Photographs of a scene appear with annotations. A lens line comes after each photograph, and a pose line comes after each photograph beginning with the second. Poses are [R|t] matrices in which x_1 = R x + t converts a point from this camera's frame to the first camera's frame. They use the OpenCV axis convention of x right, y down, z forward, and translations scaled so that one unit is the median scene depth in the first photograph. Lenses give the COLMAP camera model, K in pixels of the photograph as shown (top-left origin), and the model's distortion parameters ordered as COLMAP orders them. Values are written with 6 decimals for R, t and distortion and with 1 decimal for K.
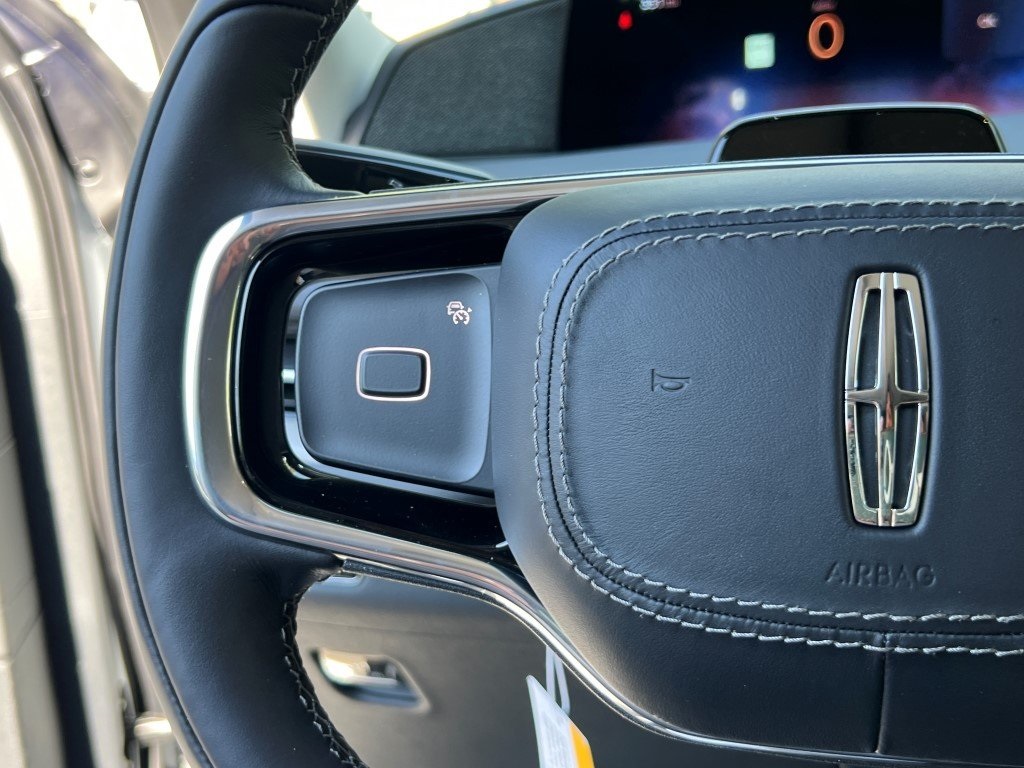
lens RADIAL K [[1093.6, 0, 514.1], [0, 1093.6, 394.2], [0, 0, 1]] dist [0.020644, 0.000000]
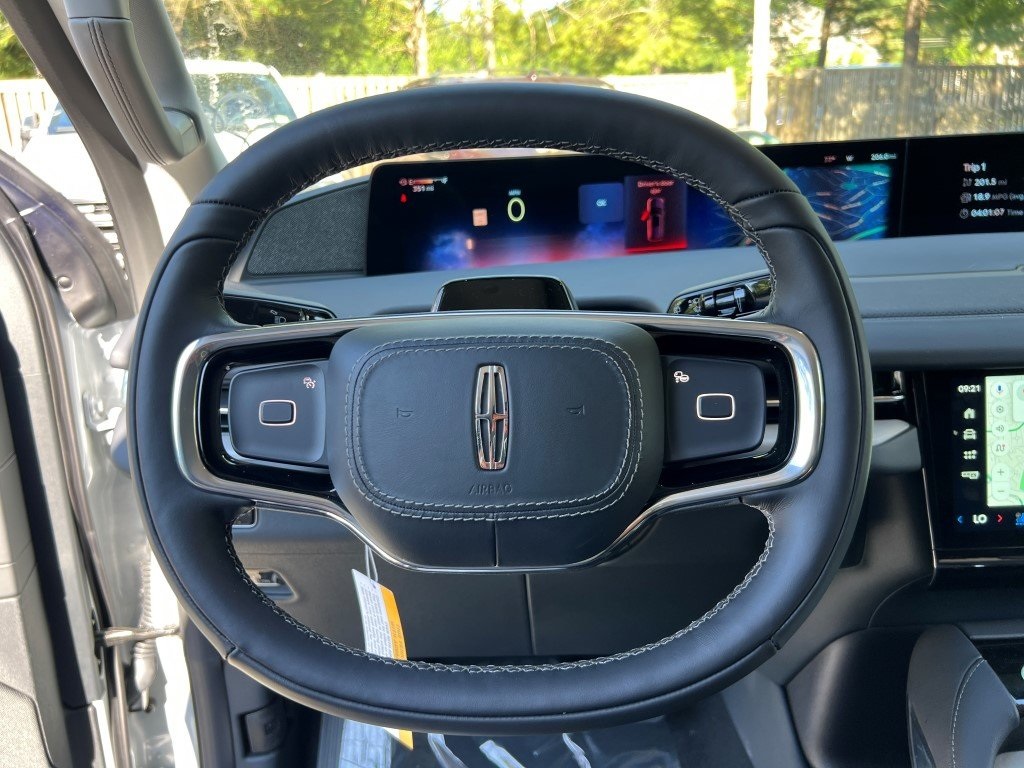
lens RADIAL K [[772.0, 0, 513.8], [0, 772.0, 388.2], [0, 0, 1]] dist [0.010458, -0.015288]
pose [[0.978127, -0.026317, 0.206337, 0.011472], [0.031433, 0.999273, -0.021552, -0.007741], [-0.205620, 0.027567, 0.978244, -0.224259]]
